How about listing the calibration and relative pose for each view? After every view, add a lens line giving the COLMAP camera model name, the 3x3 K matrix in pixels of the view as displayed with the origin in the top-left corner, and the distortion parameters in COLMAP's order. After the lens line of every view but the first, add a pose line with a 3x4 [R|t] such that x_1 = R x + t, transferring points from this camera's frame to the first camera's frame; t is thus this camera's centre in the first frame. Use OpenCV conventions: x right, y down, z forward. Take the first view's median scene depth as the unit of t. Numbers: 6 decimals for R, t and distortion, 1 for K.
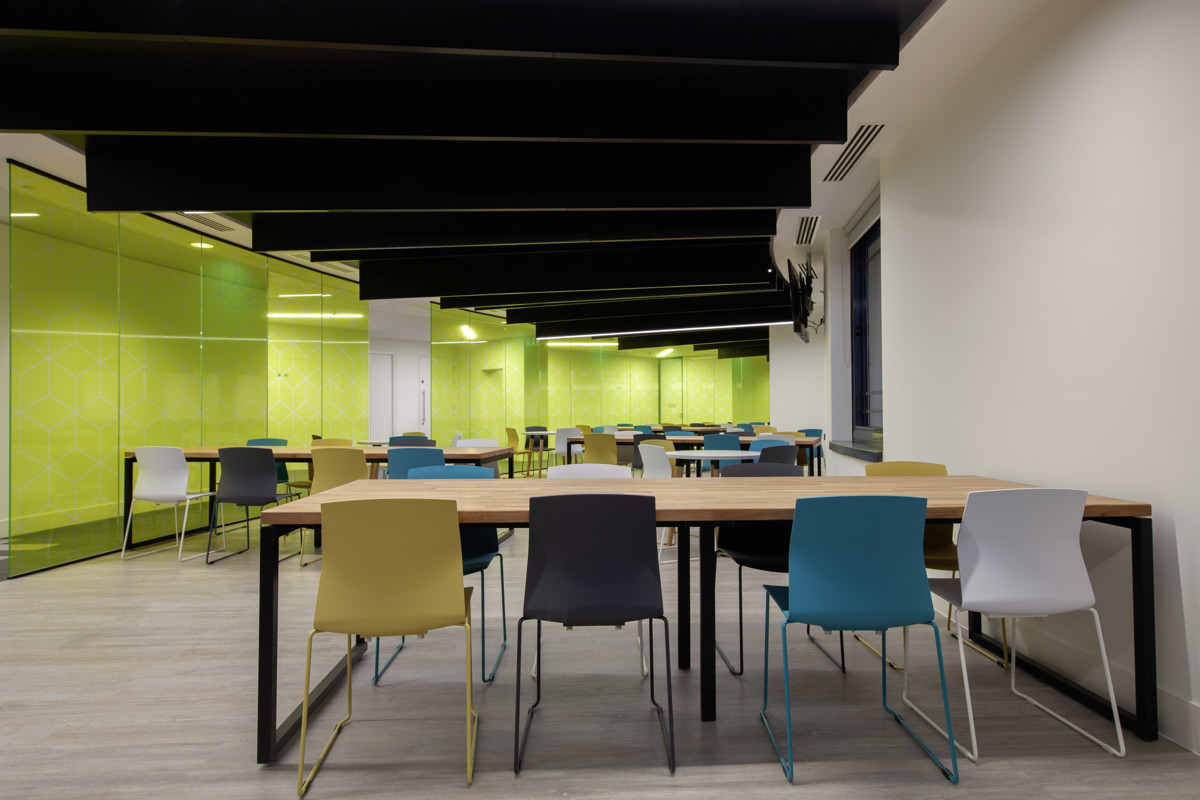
lens RADIAL K [[718.6, 0, 602.9], [0, 718.6, 383.1], [0, 0, 1]] dist [0.017330, -0.000024]
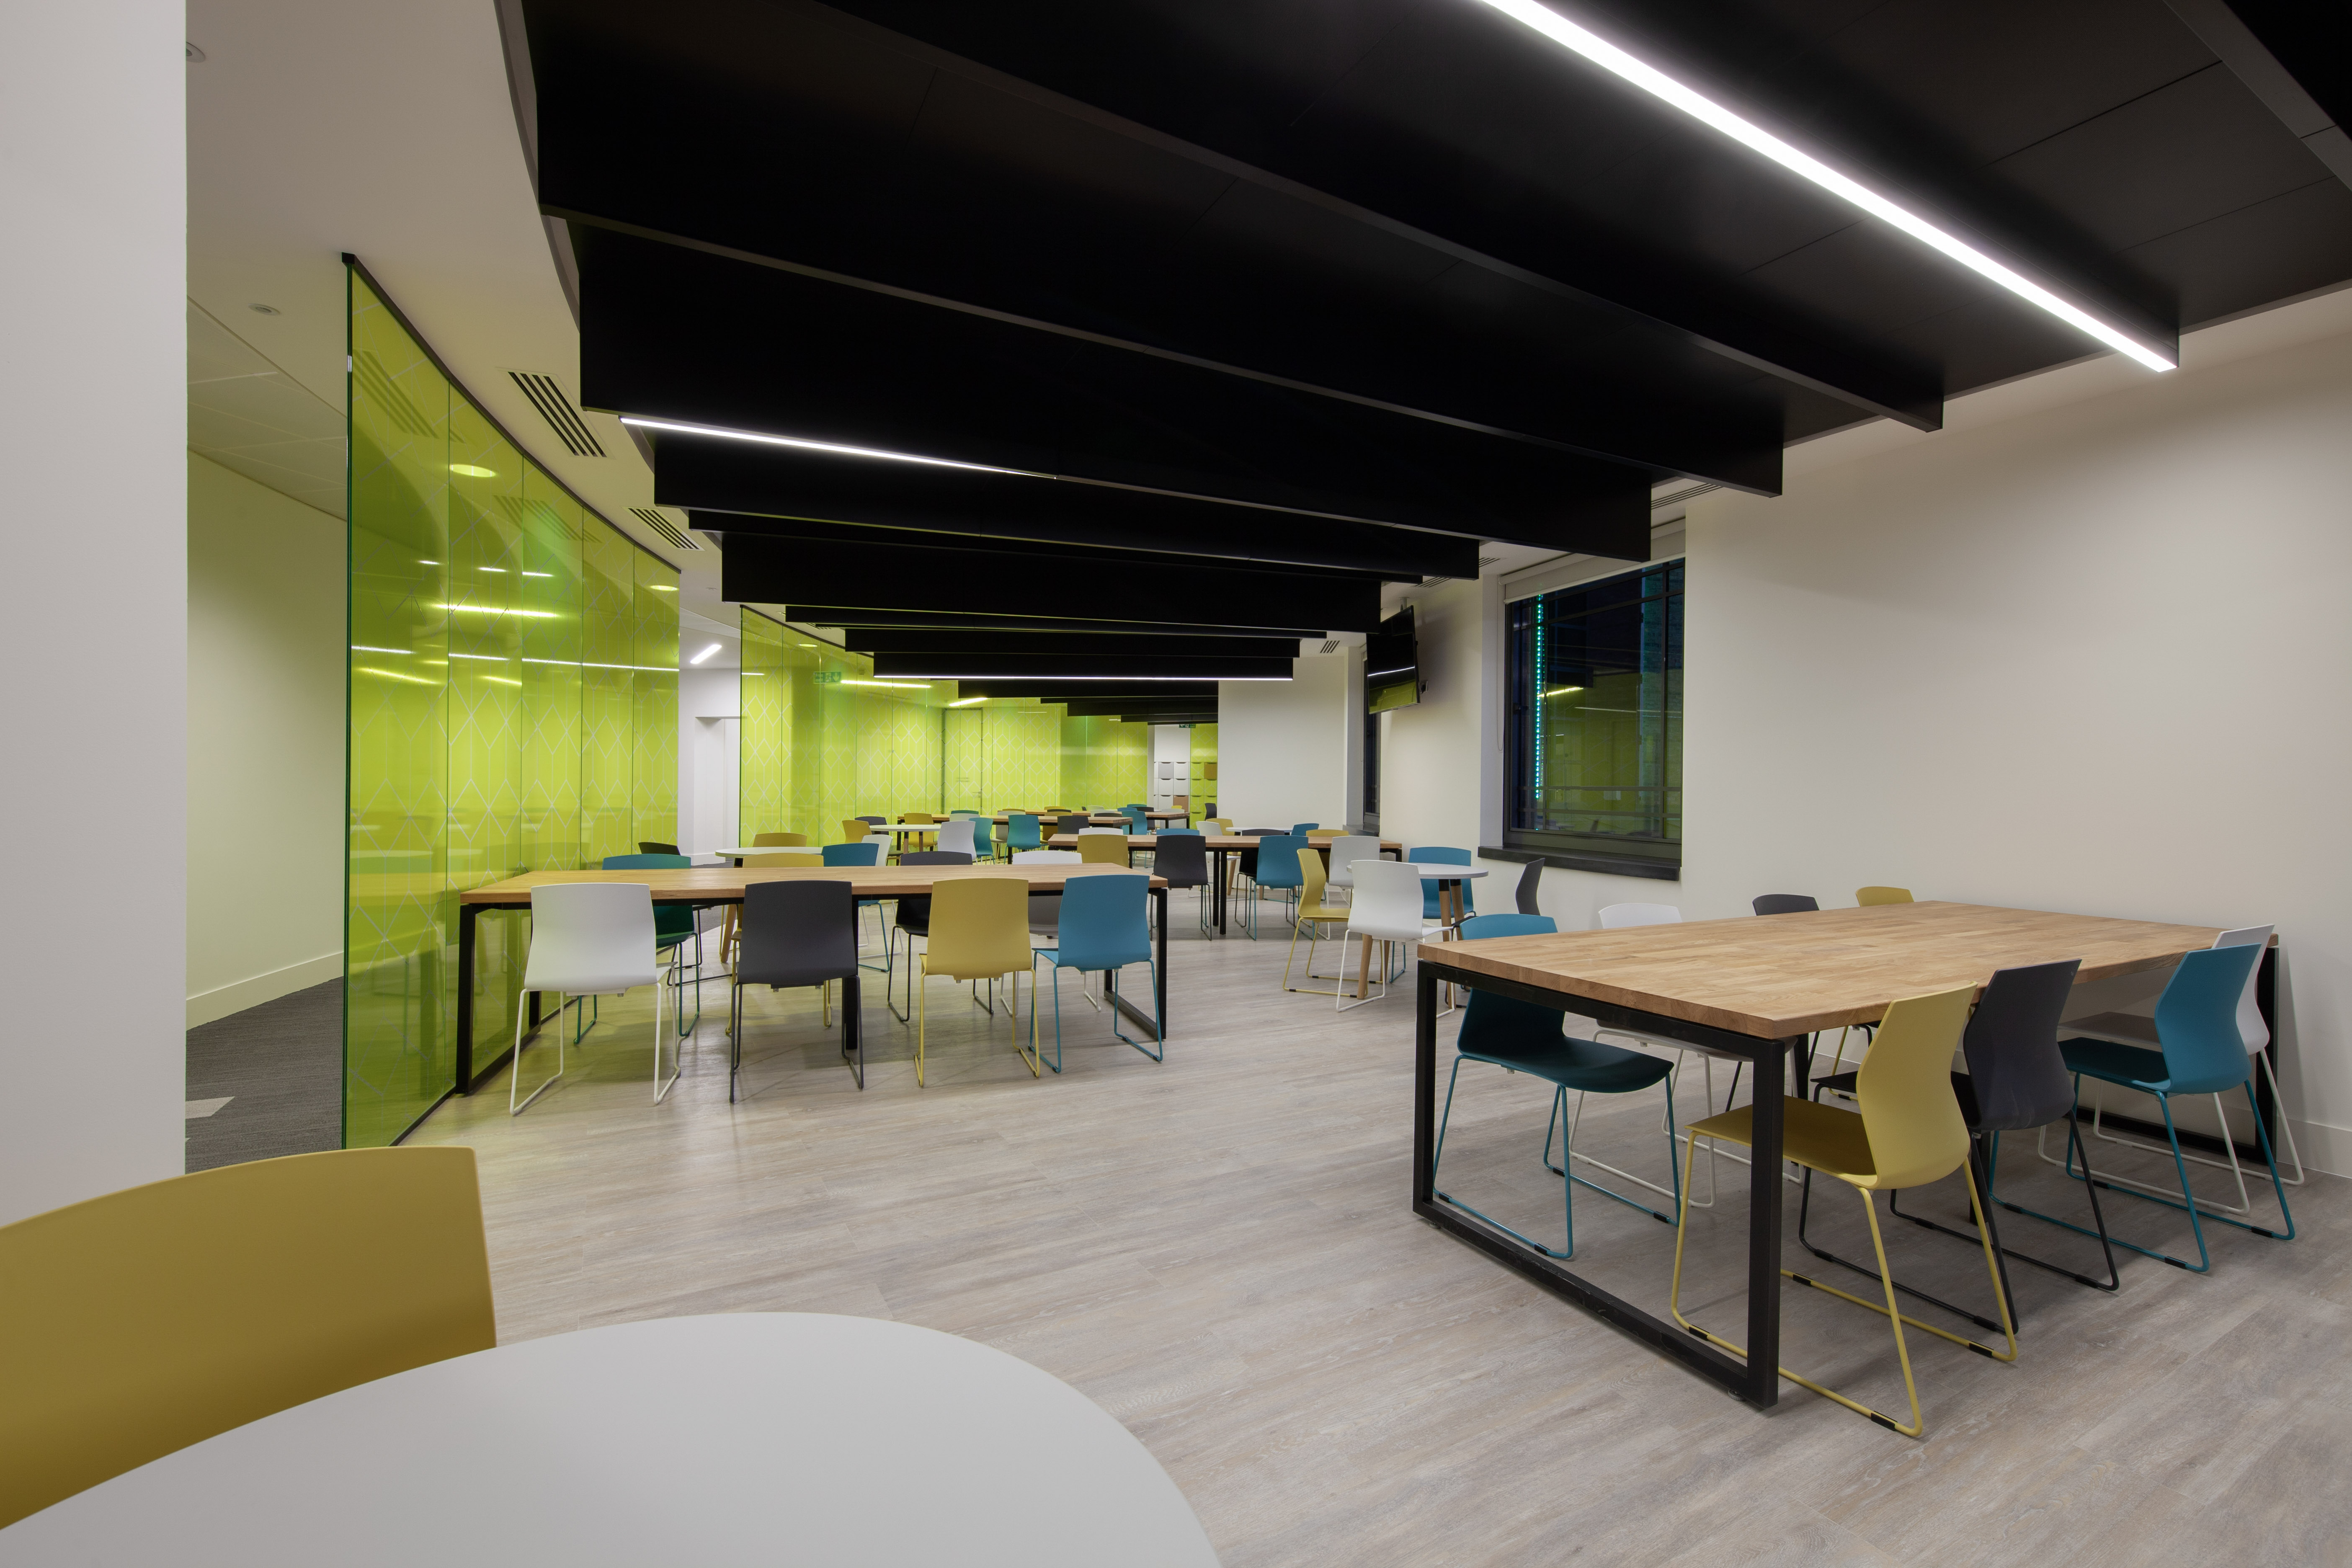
lens RADIAL K [[993.2, 0, 1176.0], [0, 993.2, 784.0], [0, 0, 1]] dist [0.022347, -0.006404]
pose [[0.889034, 0.013258, 0.457650, -0.899320], [-0.034953, 0.998629, 0.038971, -0.041809], [-0.456506, -0.050643, 0.888278, 0.296119]]
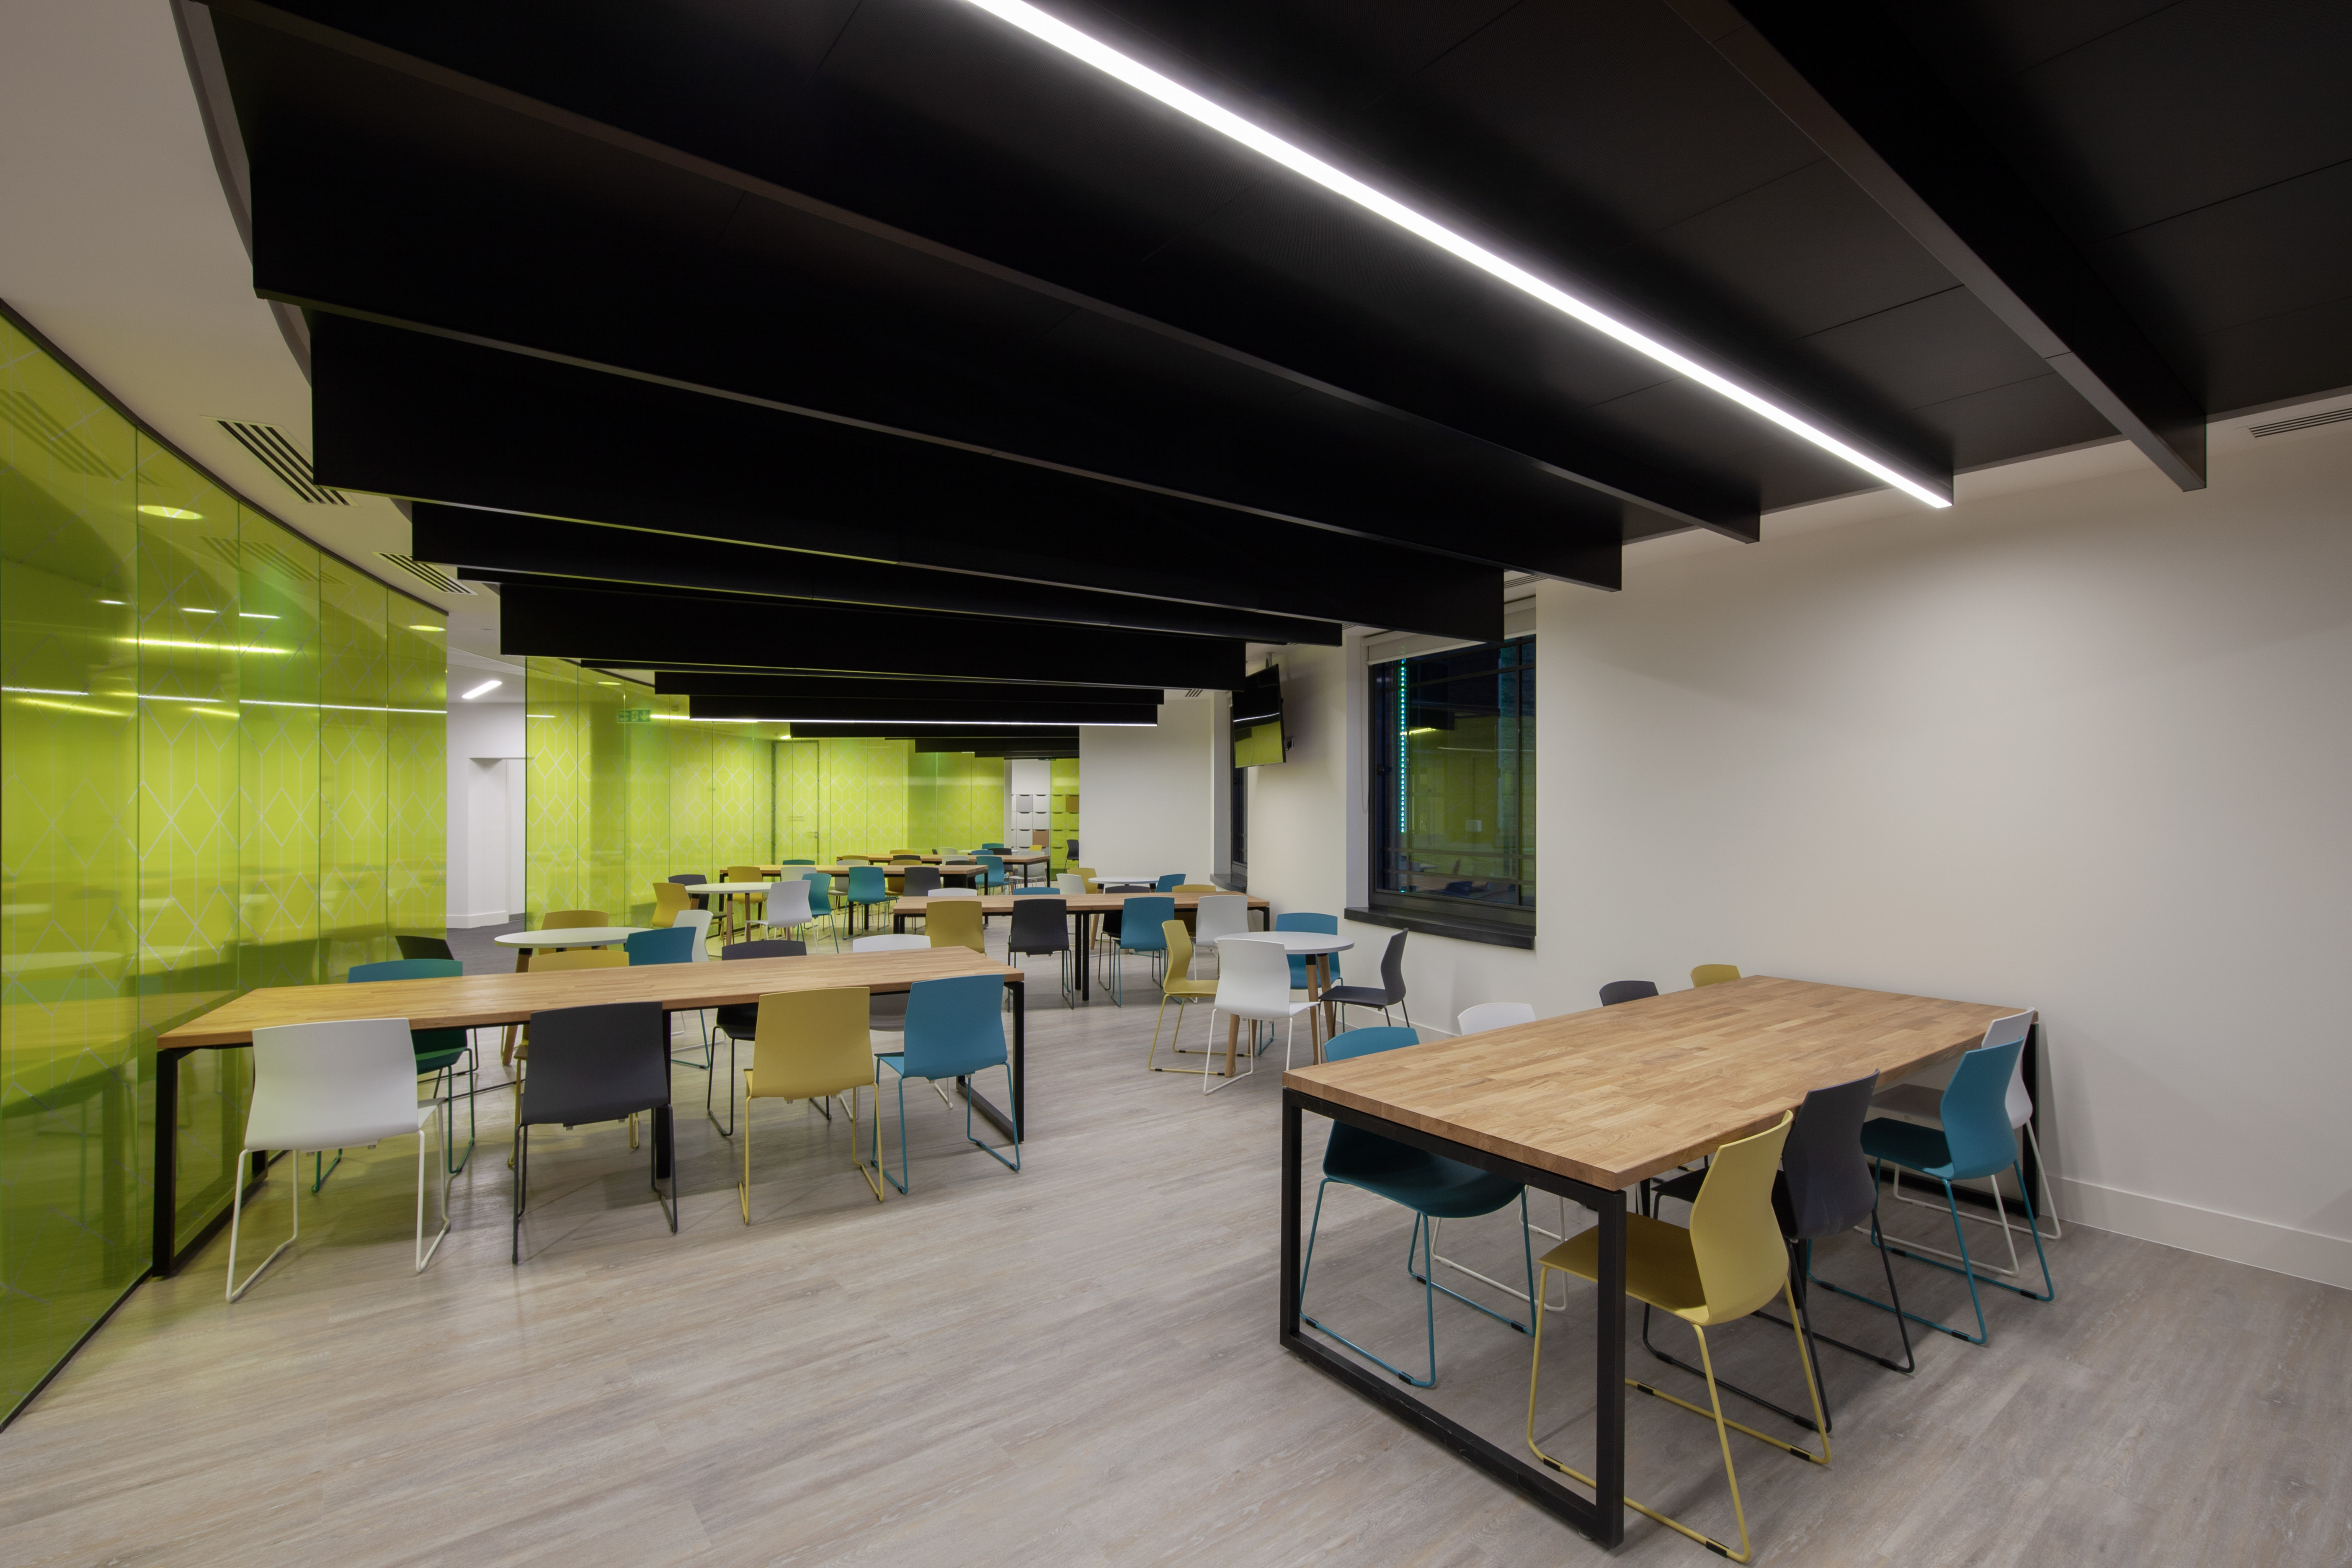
lens RADIAL K [[1044.1, 0, 1201.1], [0, 1044.1, 800.9], [0, 0, 1]] dist [0.026349, -0.010041]
pose [[0.806845, 0.006916, 0.590723, -0.896712], [-0.031103, 0.999042, 0.030786, -0.128311], [-0.589944, -0.043213, 0.806287, 0.295824]]
